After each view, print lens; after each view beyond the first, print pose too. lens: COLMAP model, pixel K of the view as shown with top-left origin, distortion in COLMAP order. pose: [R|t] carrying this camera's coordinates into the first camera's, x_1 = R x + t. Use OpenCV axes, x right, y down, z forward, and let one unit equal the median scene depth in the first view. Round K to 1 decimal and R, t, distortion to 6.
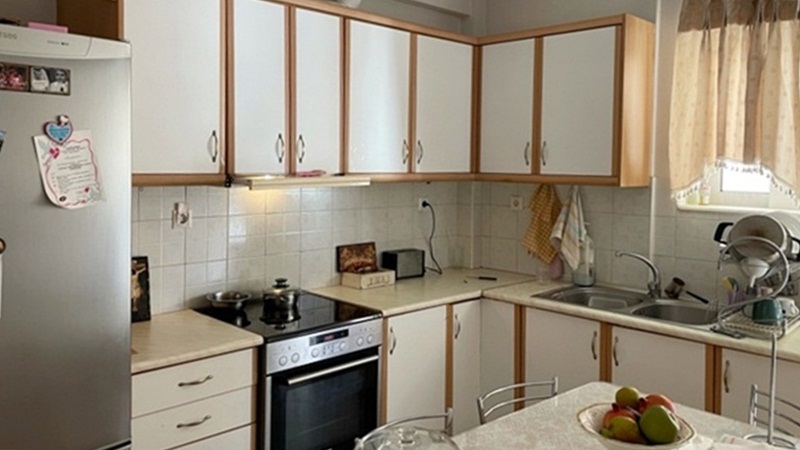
lens RADIAL K [[652.0, 0, 400.2], [0, 652.0, 181.6], [0, 0, 1]] dist [0.113189, -0.156683]
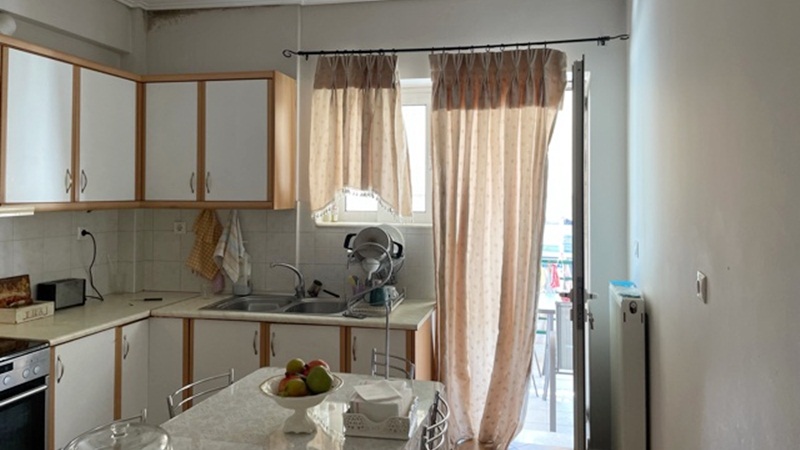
lens RADIAL K [[652.0, 0, 400.2], [0, 652.0, 181.6], [0, 0, 1]] dist [0.113189, -0.156683]
pose [[0.844388, -0.002471, 0.535726, -0.113955], [0.024986, 0.999083, -0.034772, 0.003794], [-0.535149, 0.042747, 0.843675, -0.147830]]
